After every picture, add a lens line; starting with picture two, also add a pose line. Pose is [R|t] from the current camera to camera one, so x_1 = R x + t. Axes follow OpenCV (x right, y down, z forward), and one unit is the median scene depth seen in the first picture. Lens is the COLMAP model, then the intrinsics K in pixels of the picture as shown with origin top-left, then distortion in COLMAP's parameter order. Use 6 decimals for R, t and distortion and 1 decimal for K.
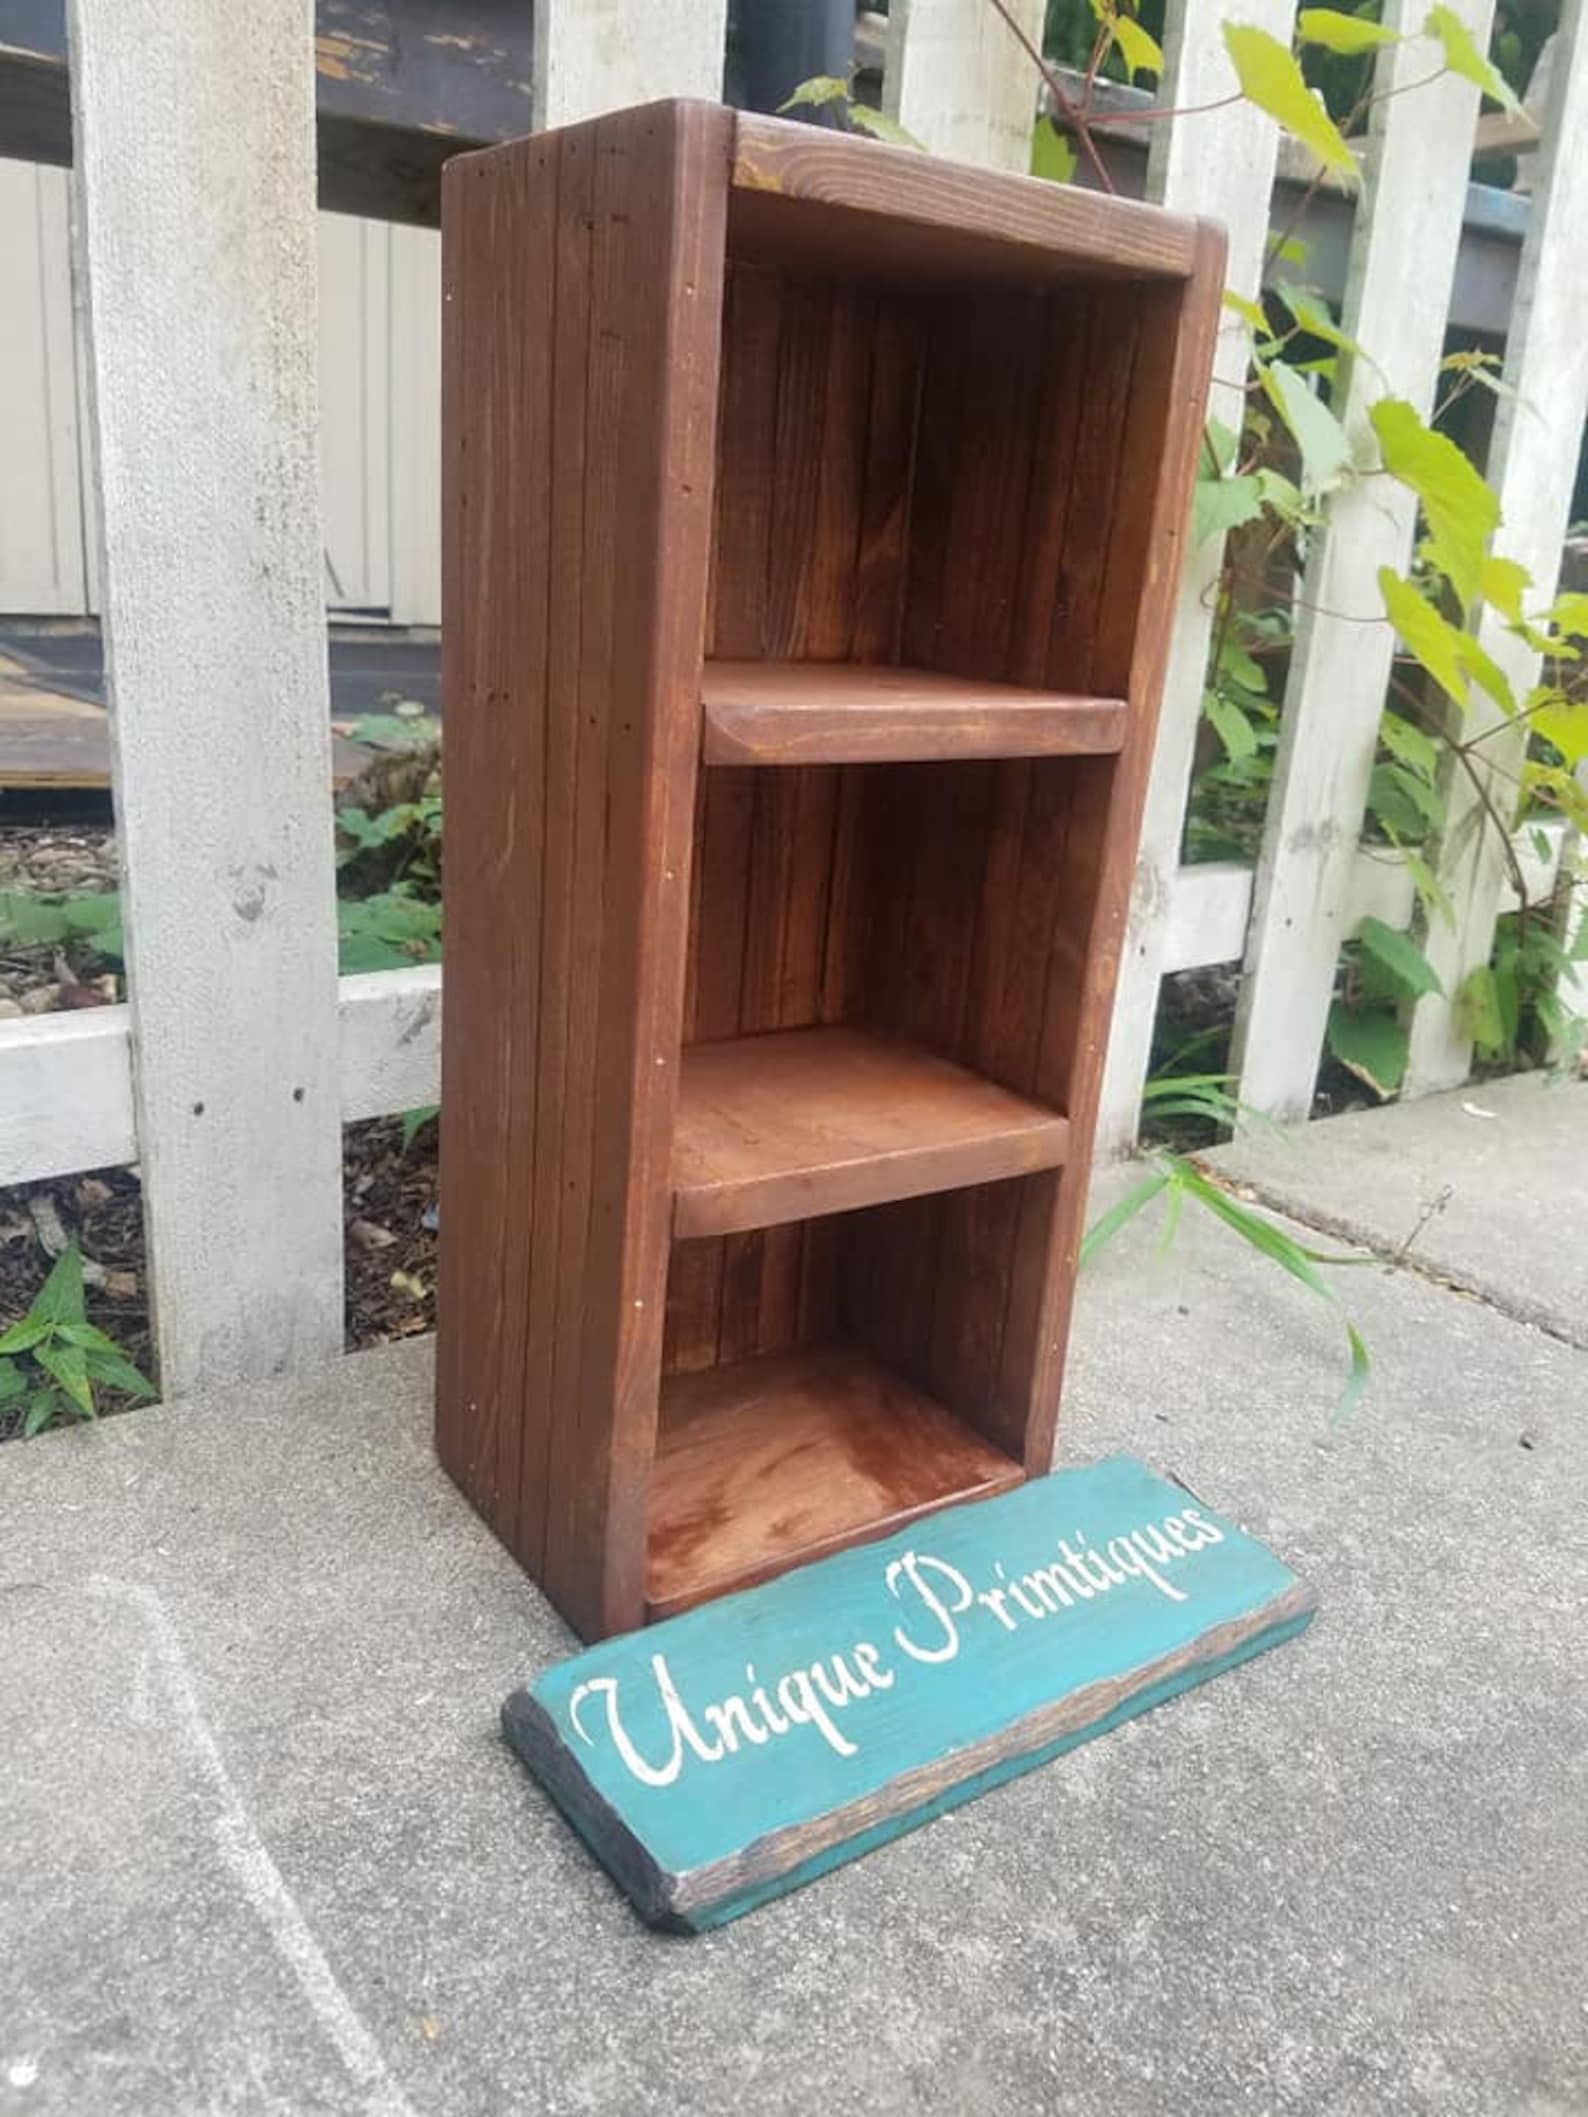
lens RADIAL K [[1668.5, 0, 844.1], [0, 1668.5, 1053.0], [0, 0, 1]] dist [0.025412, -0.007829]
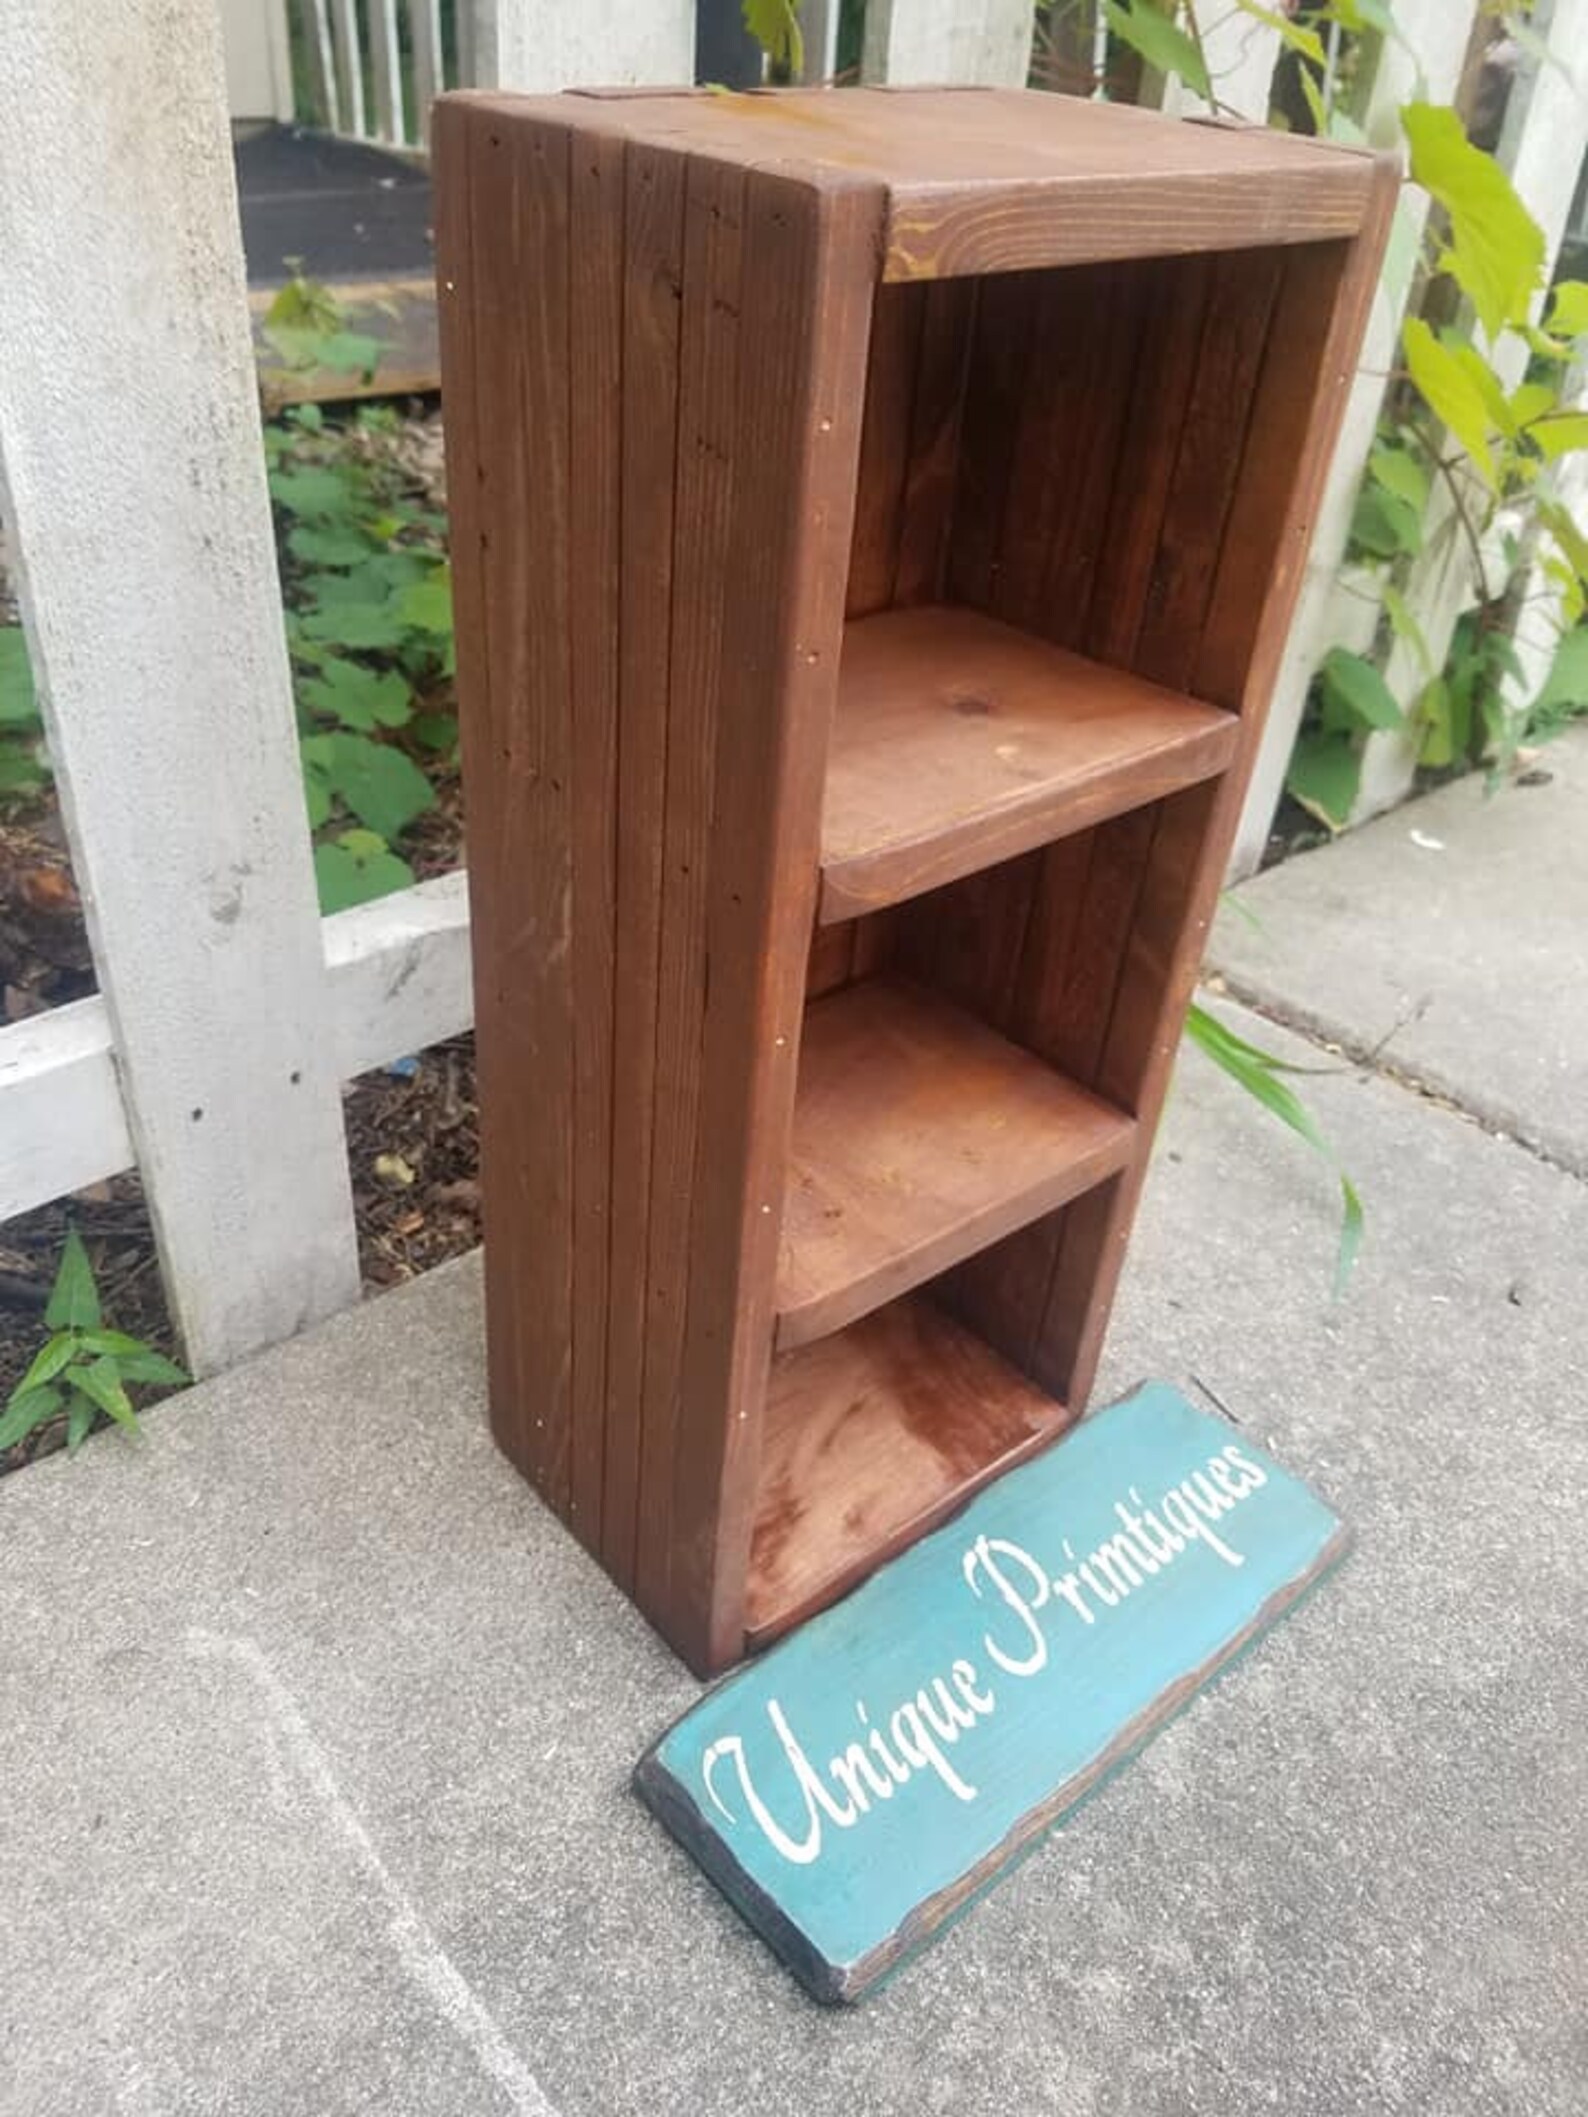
lens RADIAL K [[1664.2, 0, 794.0], [0, 1664.2, 1058.5], [0, 0, 1]] dist [0.007568, -0.001741]
pose [[0.996111, -0.053862, 0.069720, -0.153302], [0.030375, 0.952791, 0.302103, -0.346117], [-0.082701, -0.298810, 0.950722, 0.136012]]
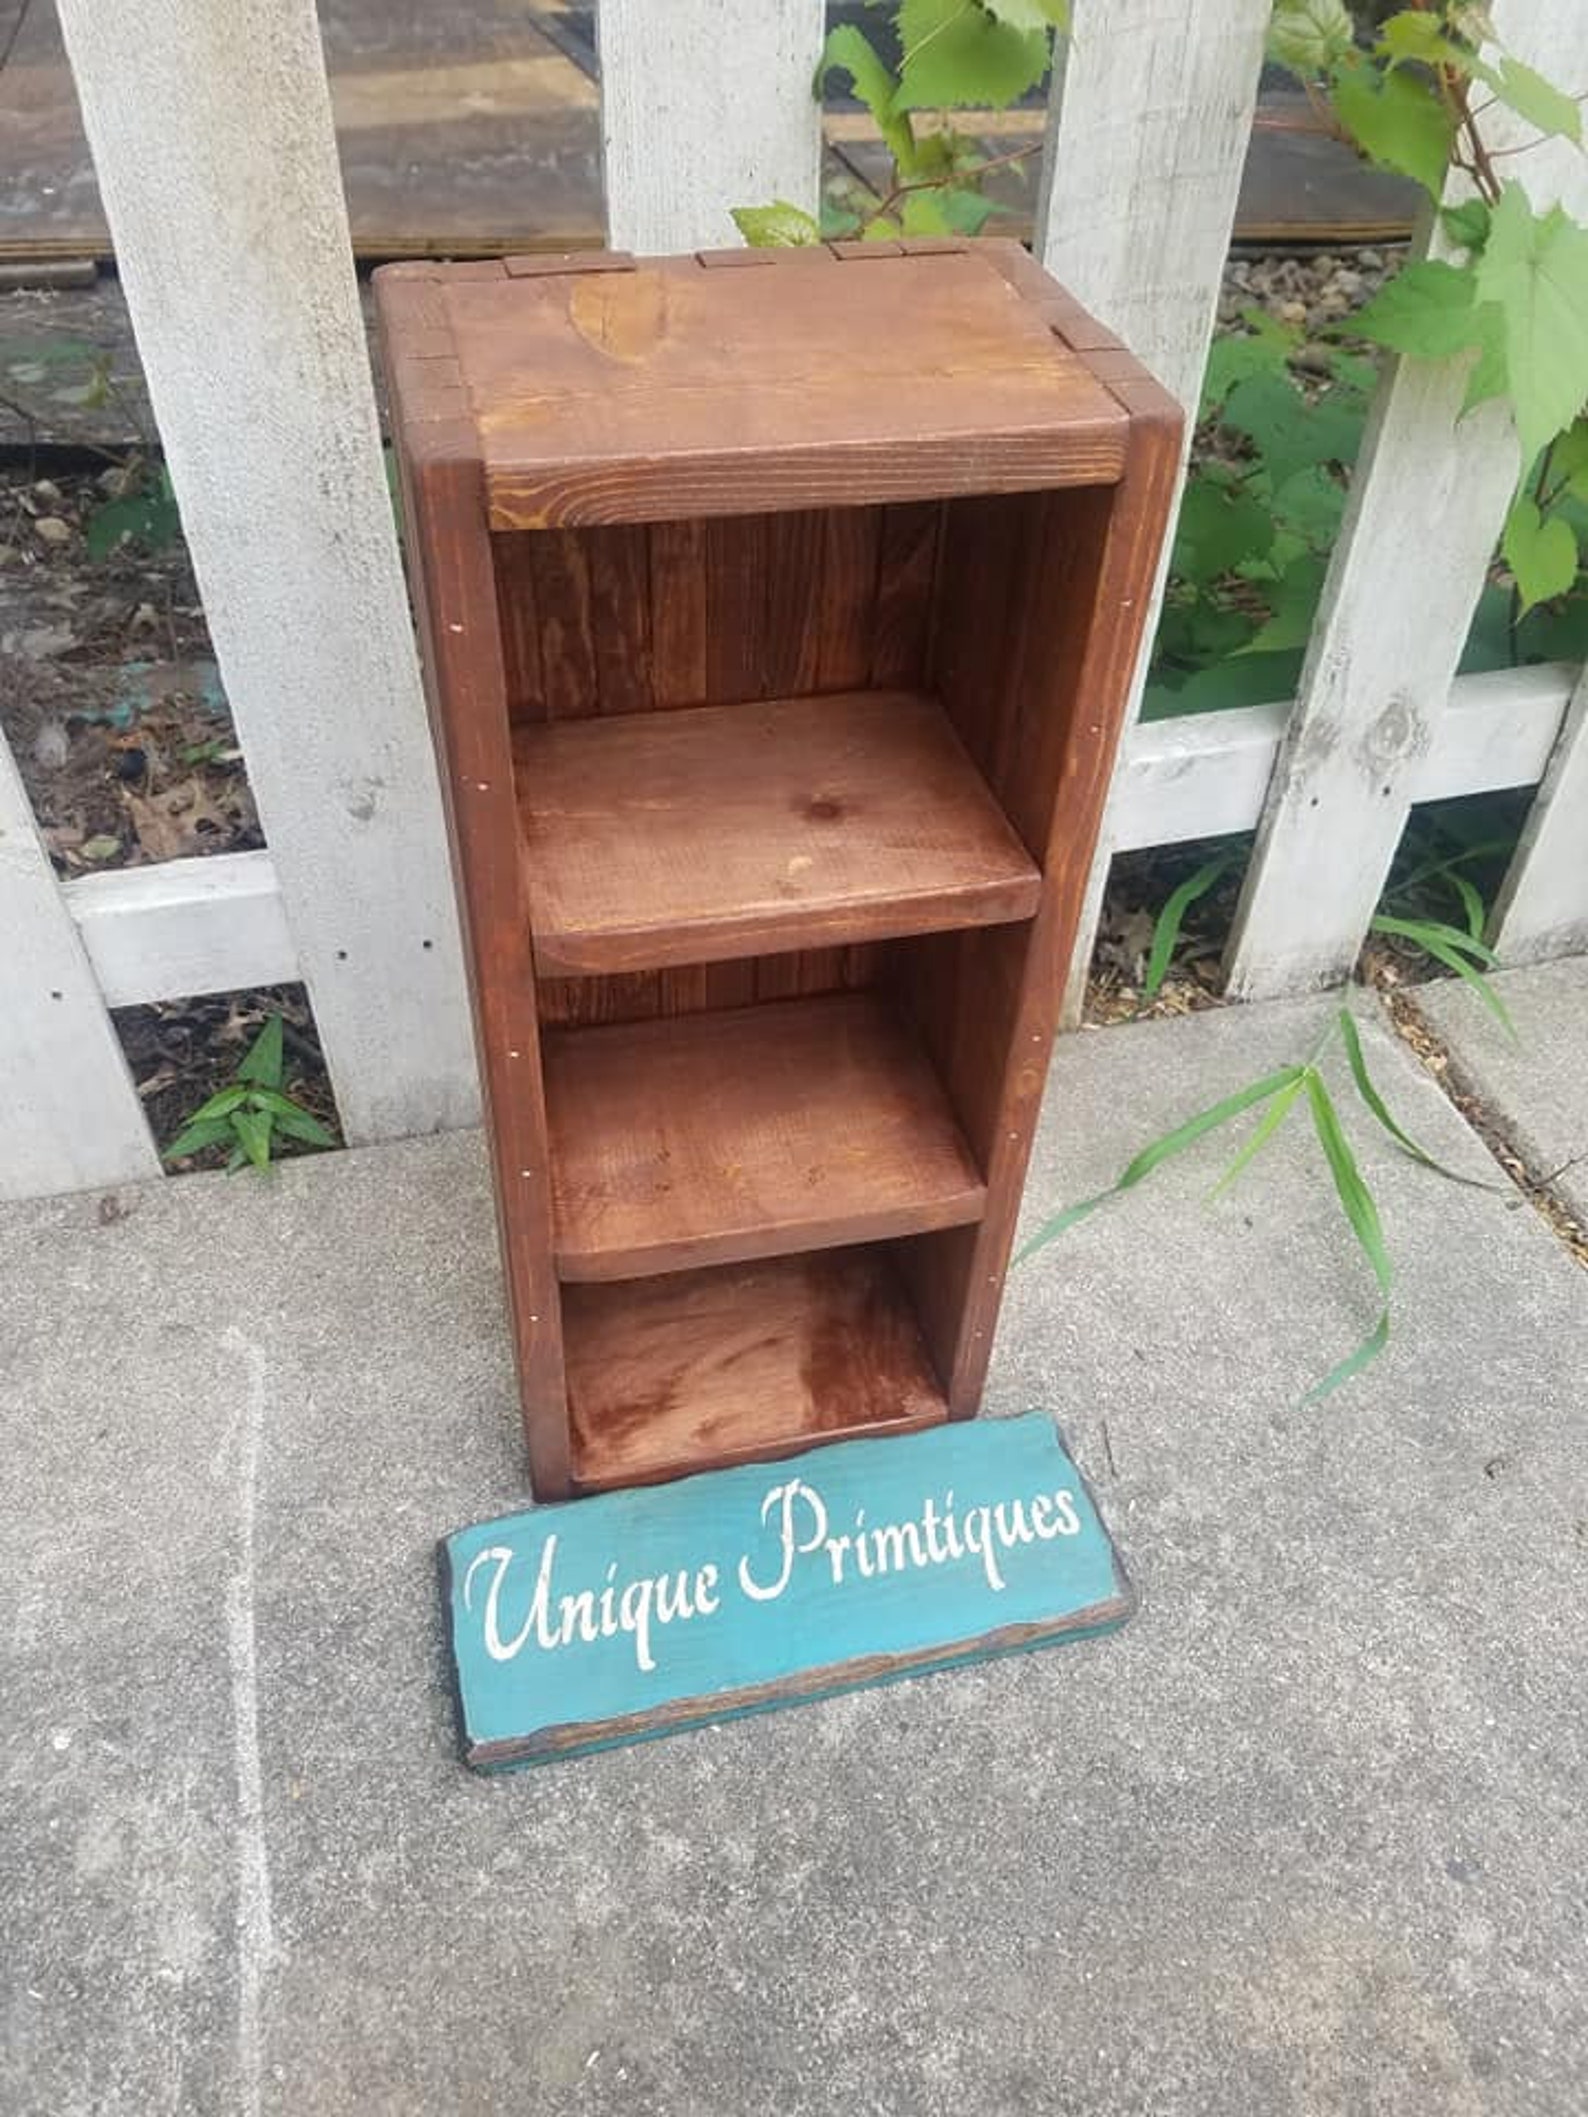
lens RADIAL K [[1677.1, 0, 846.3], [0, 1677.1, 1071.9], [0, 0, 1]] dist [0.107647, -0.129879]
pose [[0.928217, 0.229908, -0.292498, 0.420018], [-0.088437, 0.900020, 0.426783, -0.572551], [0.361374, -0.370280, 0.855746, 0.085710]]
